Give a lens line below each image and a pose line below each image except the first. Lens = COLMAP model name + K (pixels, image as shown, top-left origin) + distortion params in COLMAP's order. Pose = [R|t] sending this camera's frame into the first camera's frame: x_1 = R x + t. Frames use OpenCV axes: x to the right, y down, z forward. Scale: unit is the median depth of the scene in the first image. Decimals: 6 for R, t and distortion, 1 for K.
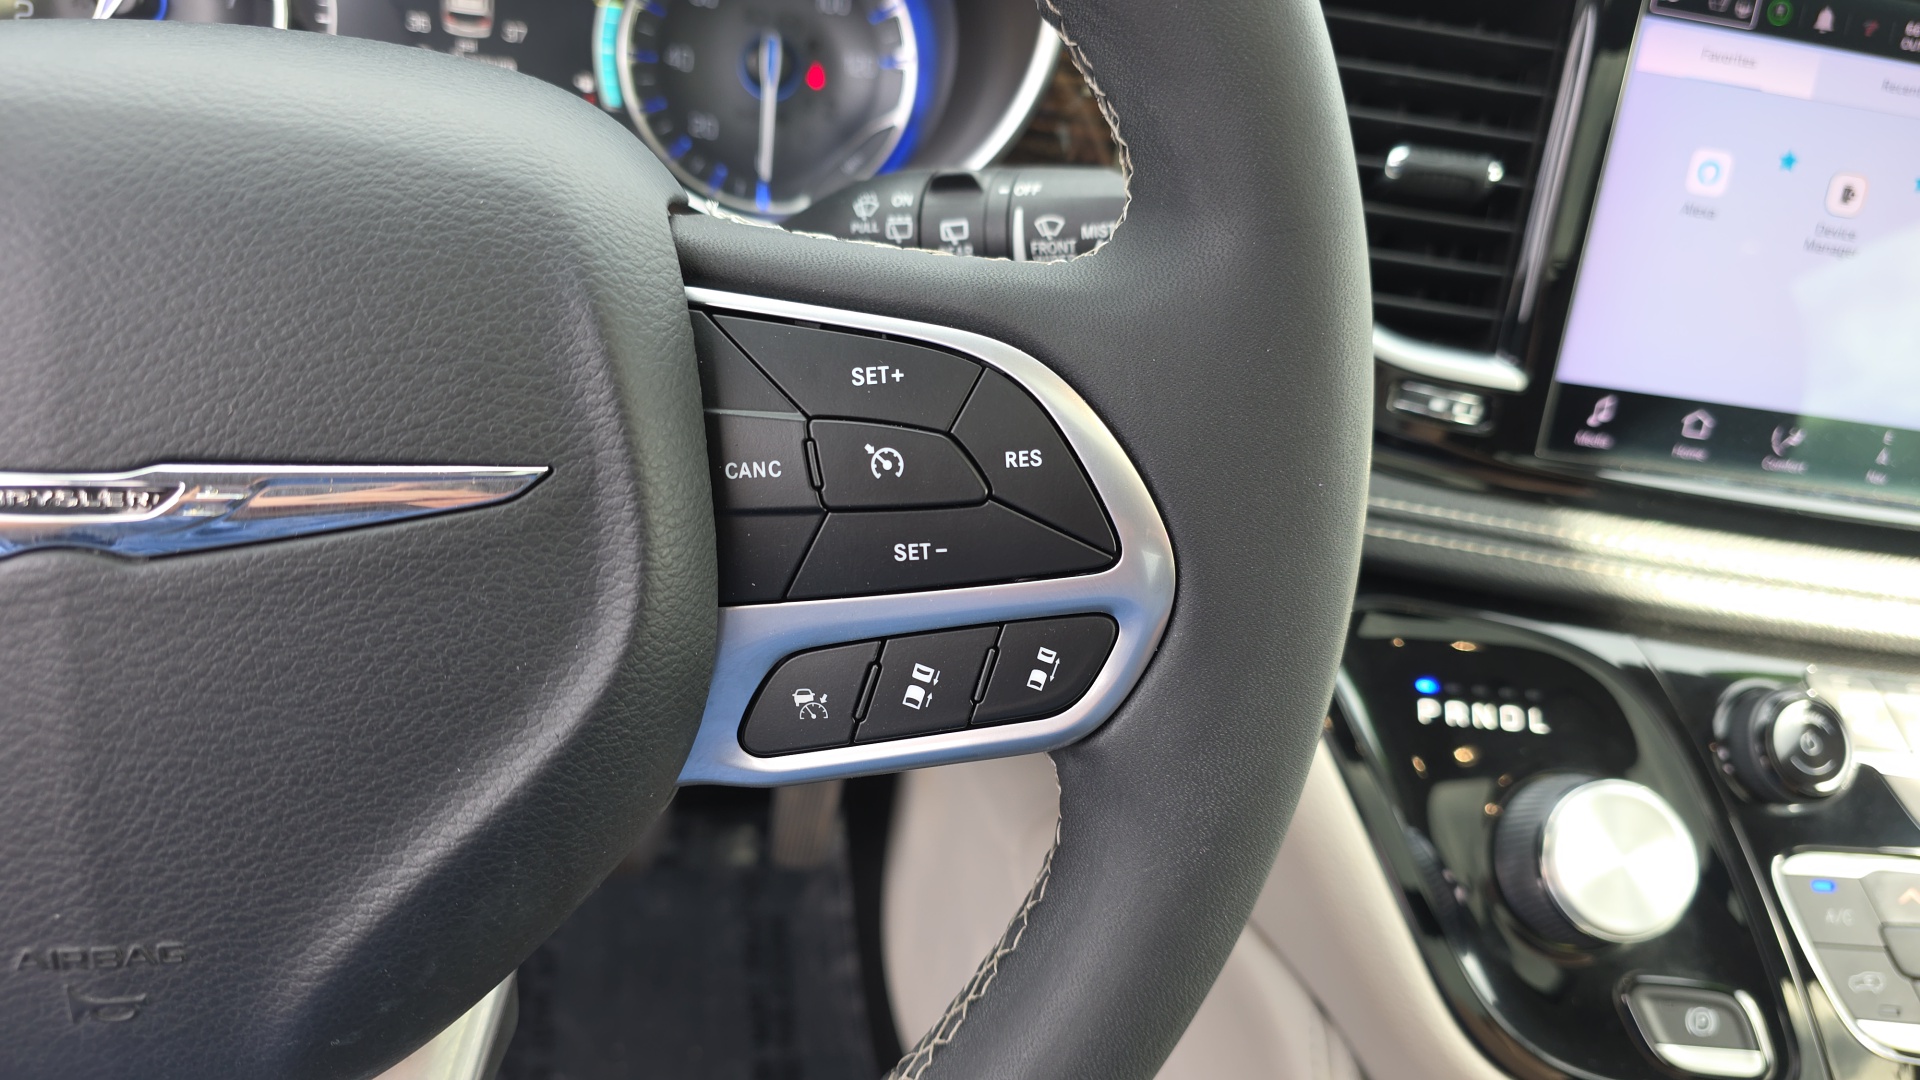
lens RADIAL K [[1335.7, 0, 963.0], [0, 1335.7, 558.6], [0, 0, 1]] dist [0.029610, -0.048563]
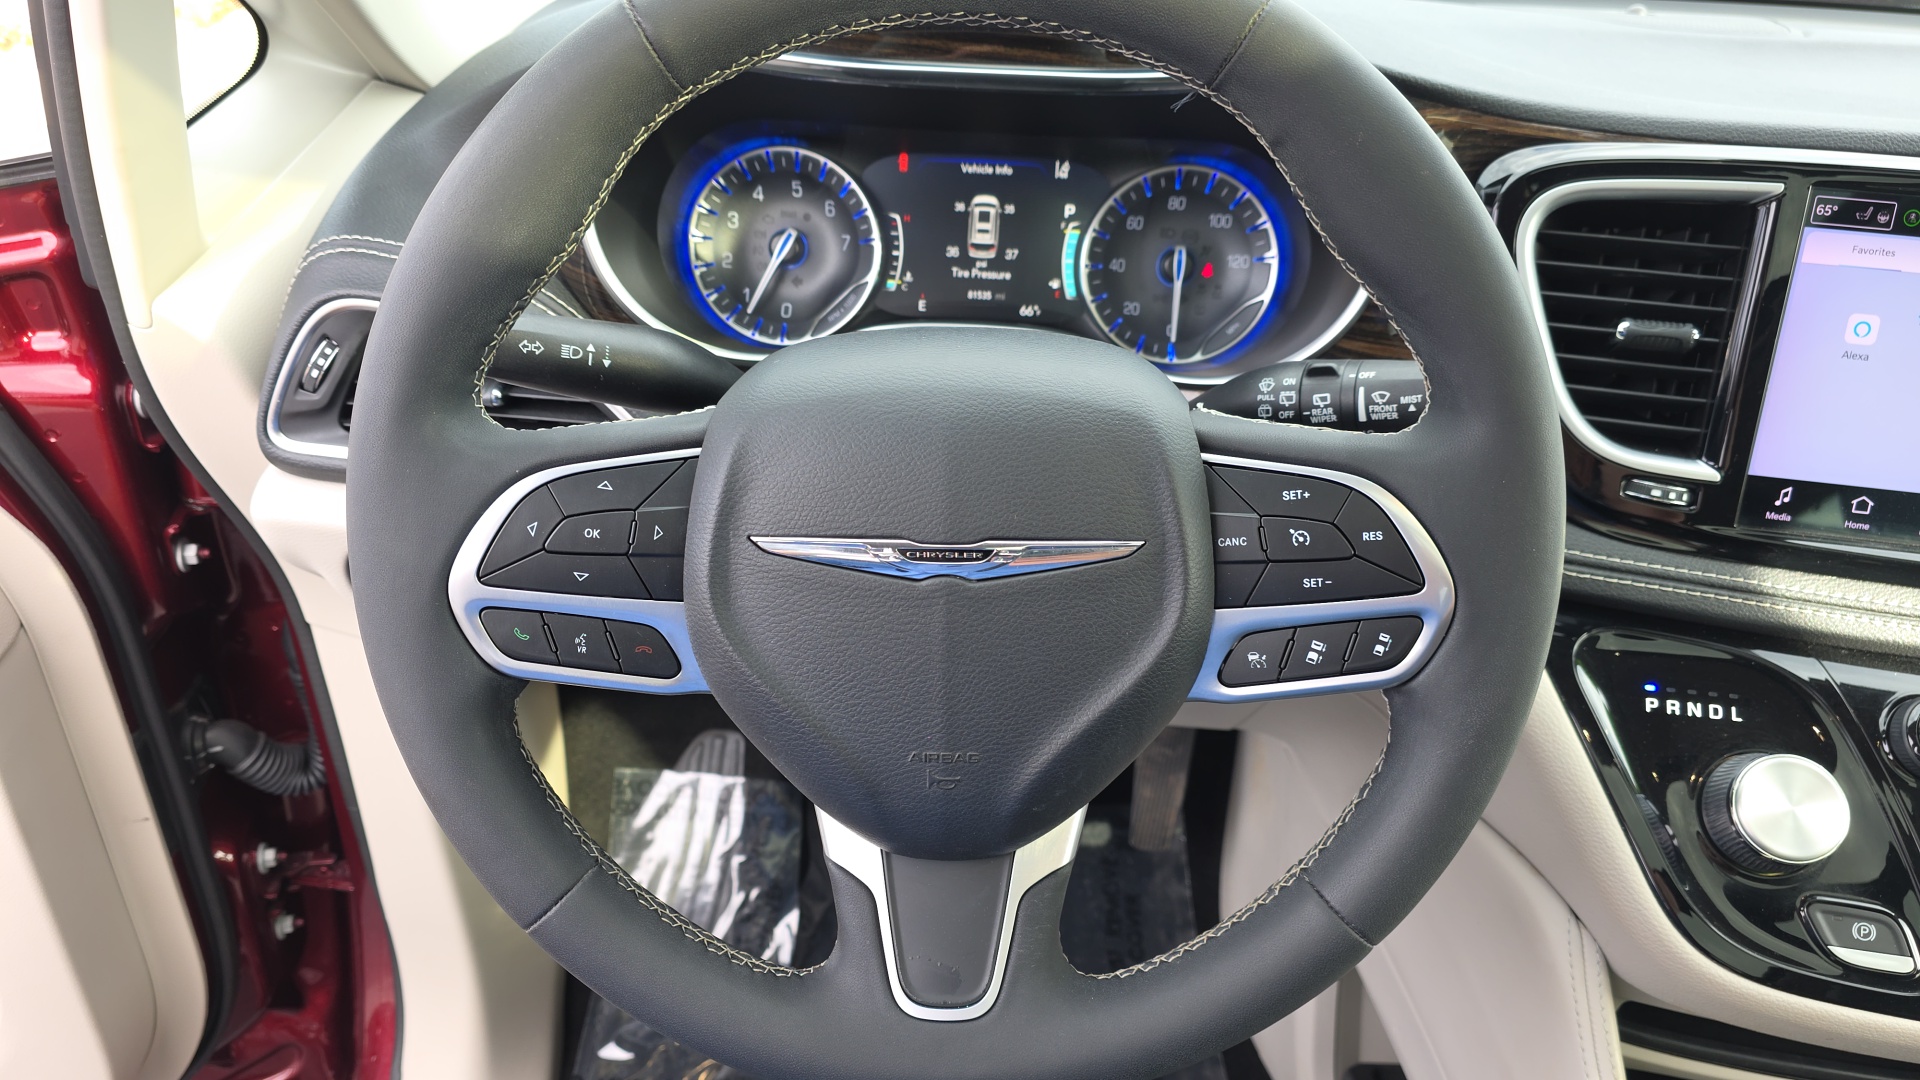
lens RADIAL K [[1288.2, 0, 959.5], [0, 1288.2, 558.6], [0, 0, 1]] dist [0.037778, -0.045414]
pose [[0.974004, 0.005624, -0.226460, -0.065424], [-0.014858, 0.999125, -0.039089, 0.023820], [0.226042, 0.041438, 0.973236, -0.562200]]
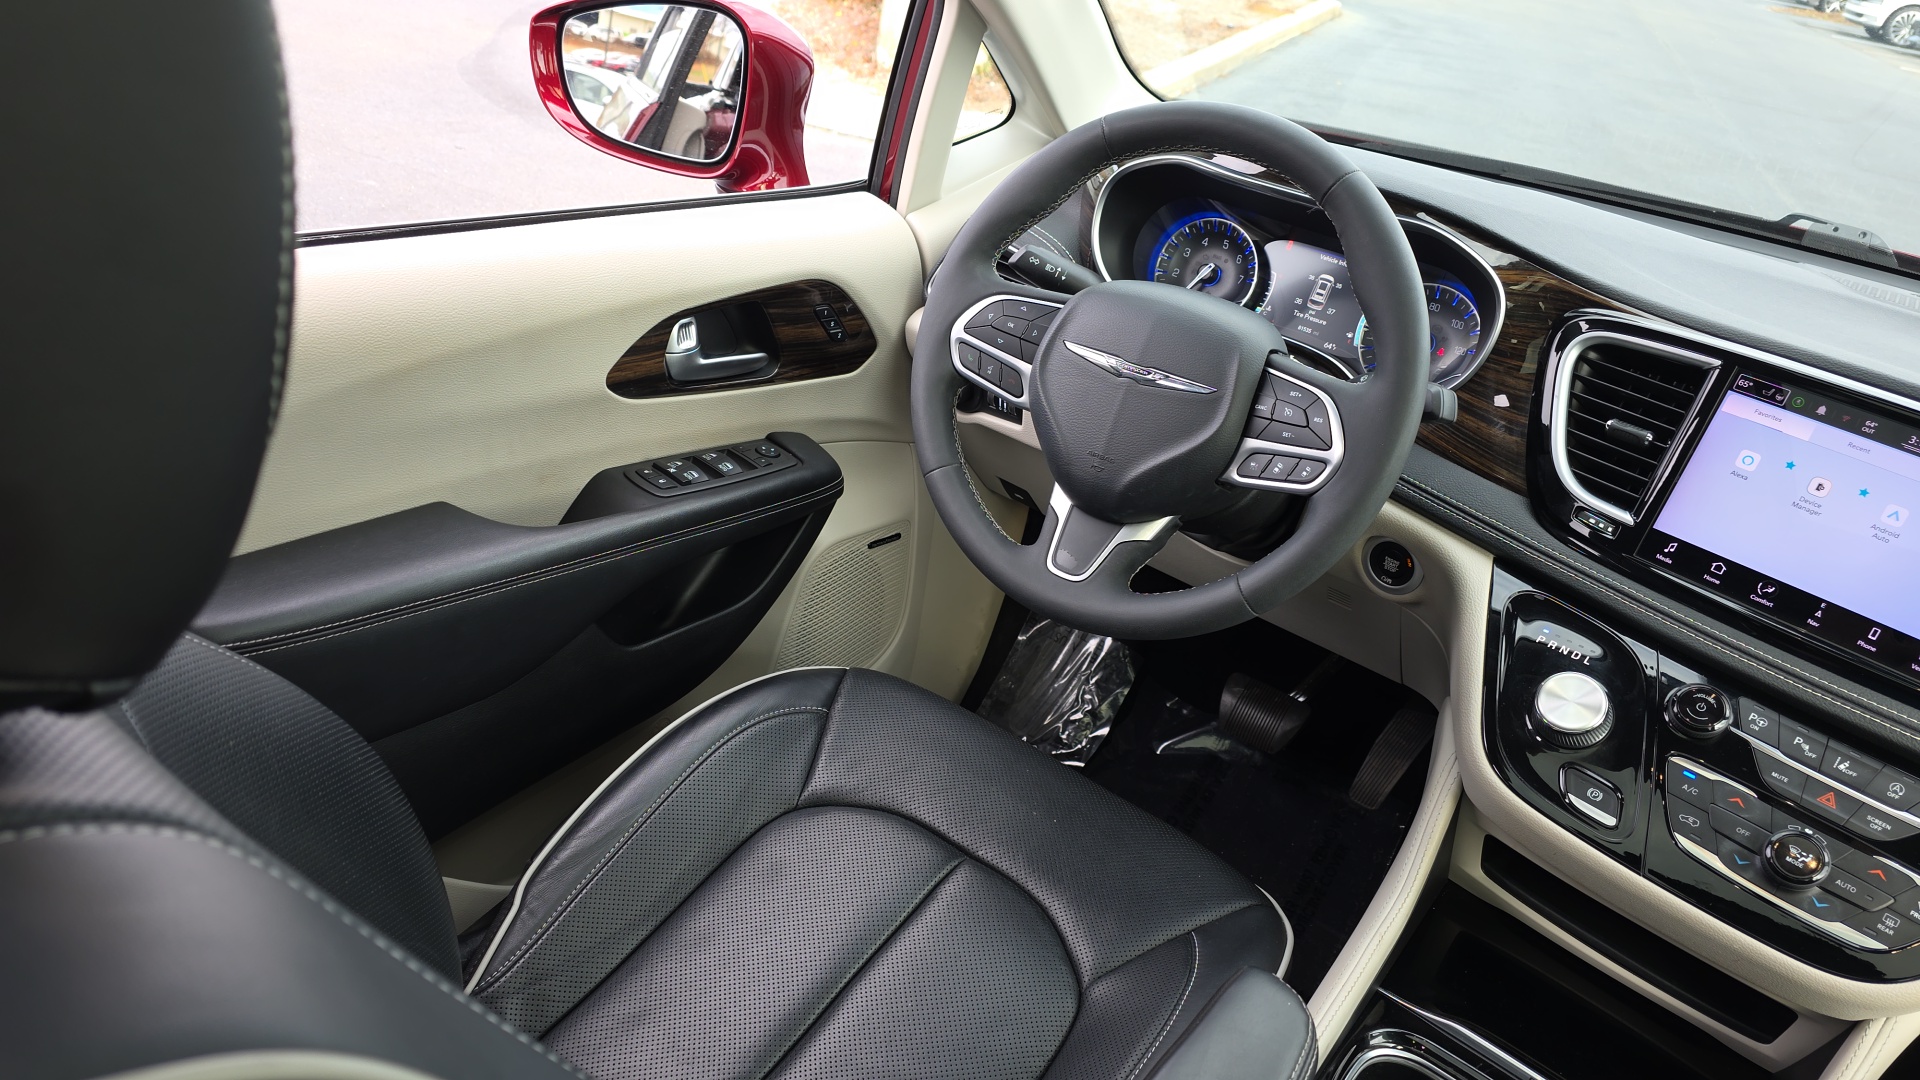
lens RADIAL K [[1288.2, 0, 929.6], [0, 1288.2, 541.5], [0, 0, 1]] dist [0.037778, -0.045414]
pose [[0.694894, 0.301562, -0.652826, 1.106768], [-0.420197, 0.906992, -0.028304, 0.506304], [0.583573, 0.293984, 0.756979, -1.509377]]
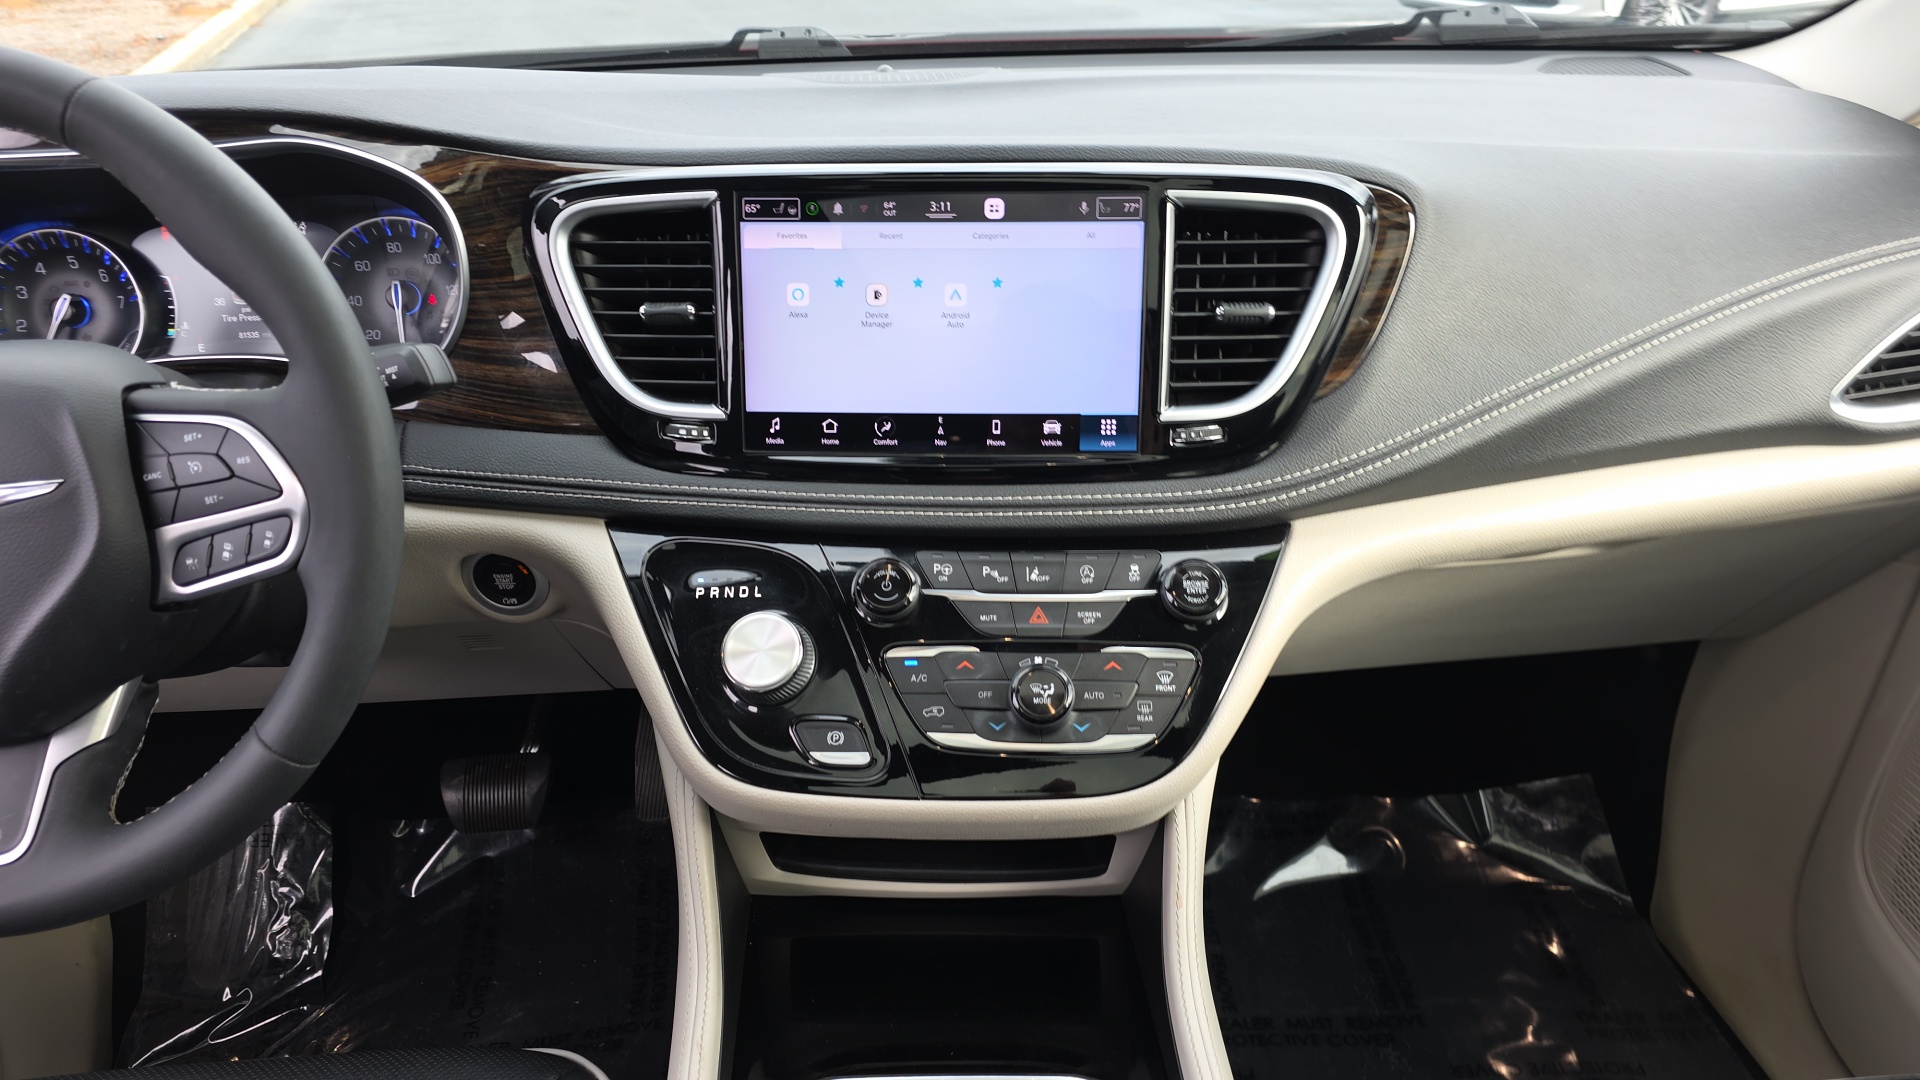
lens RADIAL K [[1288.2, 0, 981.9], [0, 1288.2, 585.8], [0, 0, 1]] dist [0.037778, -0.045414]
pose [[0.985322, -0.110323, -0.130267, 1.036570], [0.101265, 0.992085, -0.074241, 0.296461], [0.137427, 0.059960, 0.988695, -0.783576]]
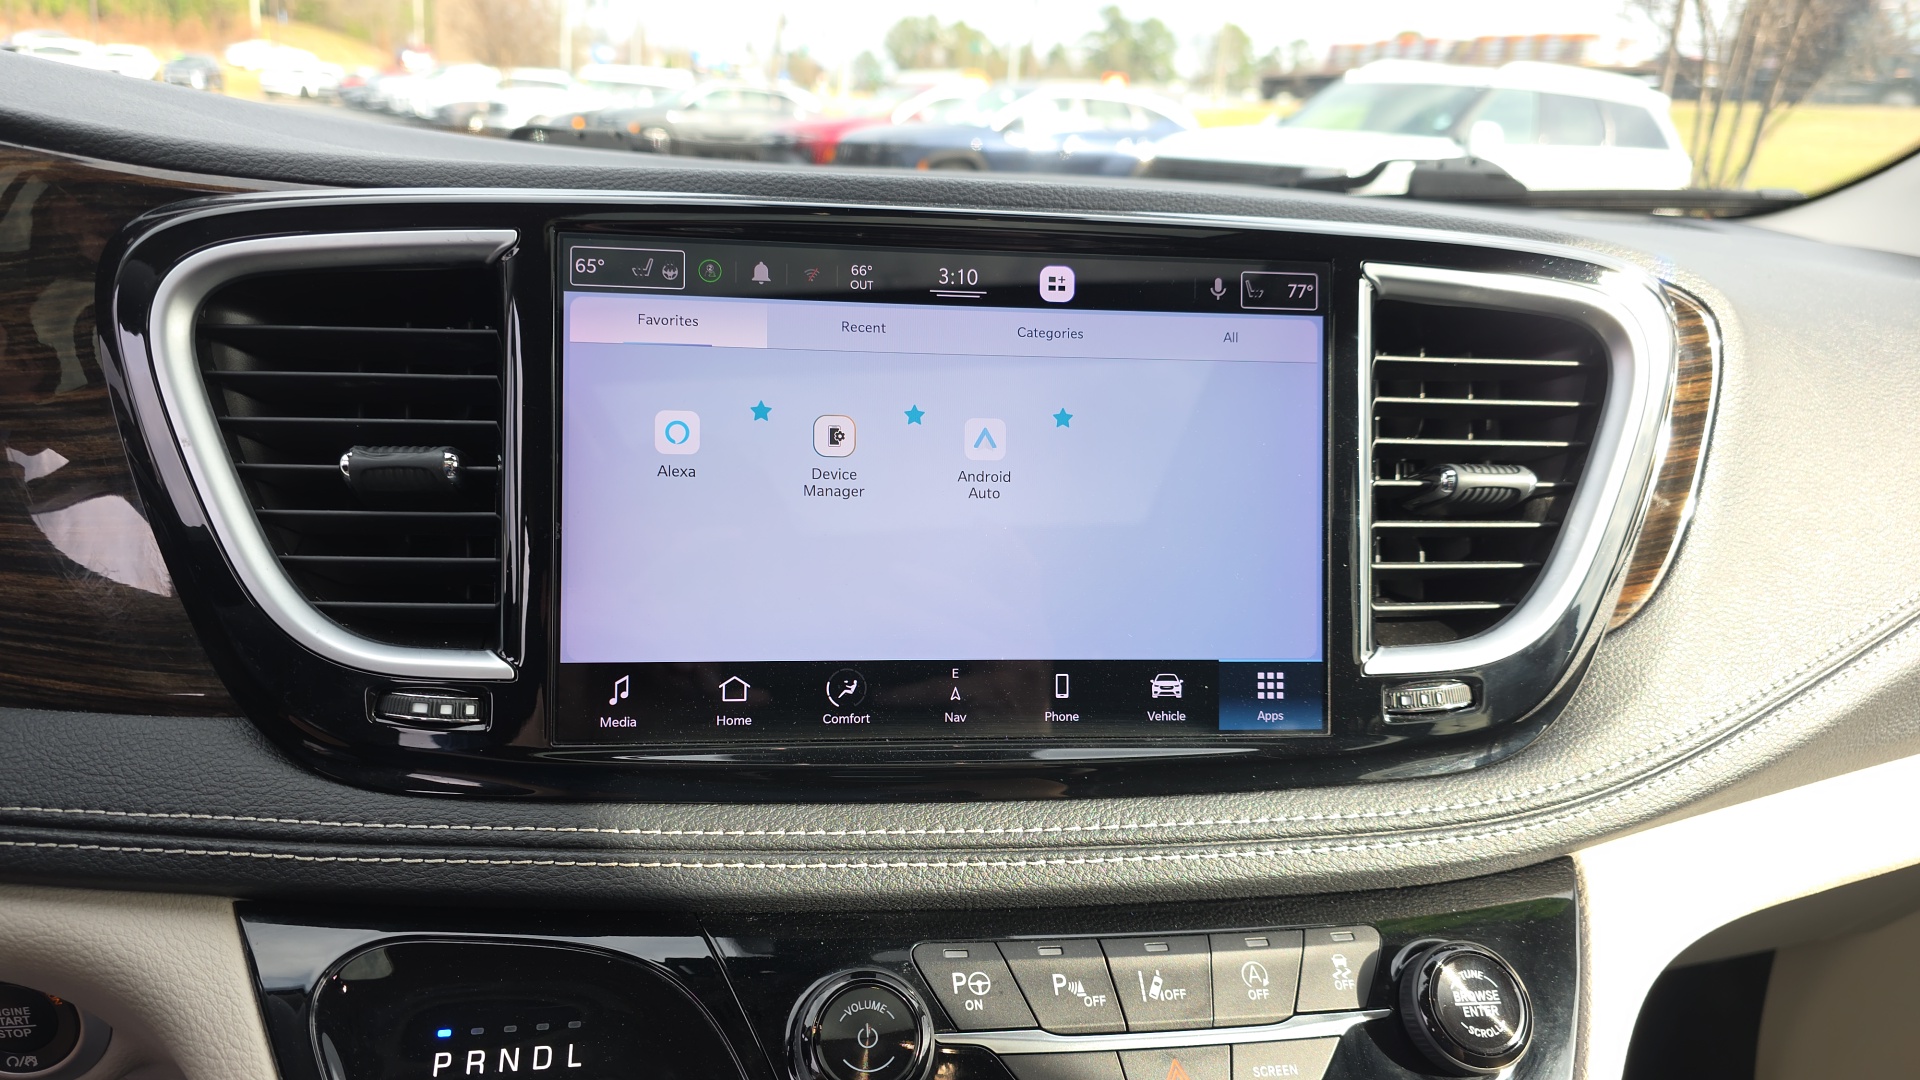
lens RADIAL K [[1299.9, 0, 957.2], [0, 1299.9, 559.3], [0, 0, 1]] dist [0.038819, -0.046431]
pose [[0.989542, -0.130086, 0.062327, 0.704030], [0.141465, 0.959637, -0.243072, 0.057965], [-0.028192, 0.249347, 0.968004, 0.111486]]
